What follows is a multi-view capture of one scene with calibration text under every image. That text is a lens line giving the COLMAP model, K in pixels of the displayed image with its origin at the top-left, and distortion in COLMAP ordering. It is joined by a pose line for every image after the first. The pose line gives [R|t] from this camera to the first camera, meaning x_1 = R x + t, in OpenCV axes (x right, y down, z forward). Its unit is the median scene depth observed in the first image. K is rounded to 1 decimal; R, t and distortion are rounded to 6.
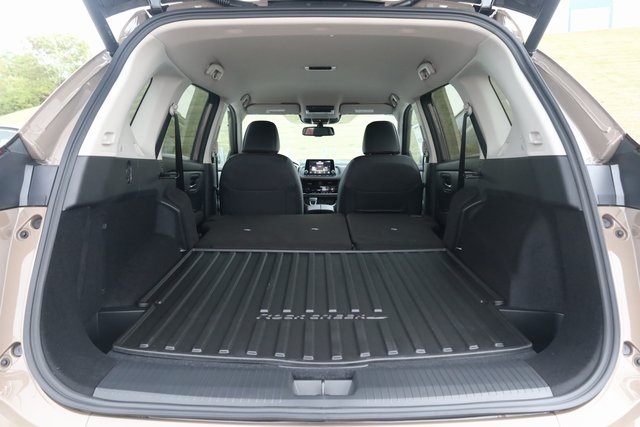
lens RADIAL K [[455.2, 0, 320.0], [0, 455.2, 213.5], [0, 0, 1]] dist [0.001943, 0.000073]
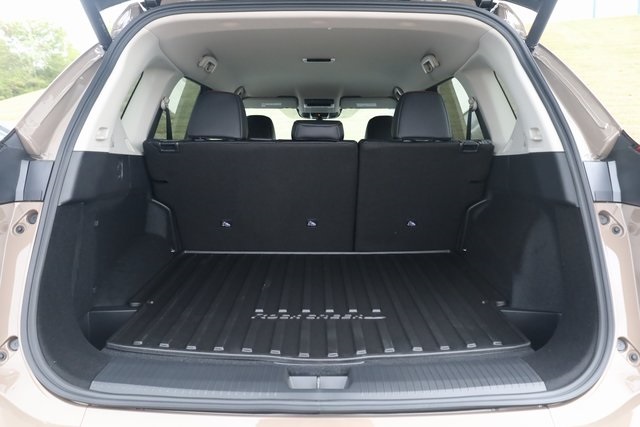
lens RADIAL K [[510.1, 0, 320.0], [0, 510.1, 213.5], [0, 0, 1]] dist [-0.004427, -0.004442]
pose [[0.999996, 0.002490, -0.000929, 0.009185], [-0.002499, 0.999954, -0.009309, 0.018531], [0.000906, 0.009312, 0.999956, -0.108900]]
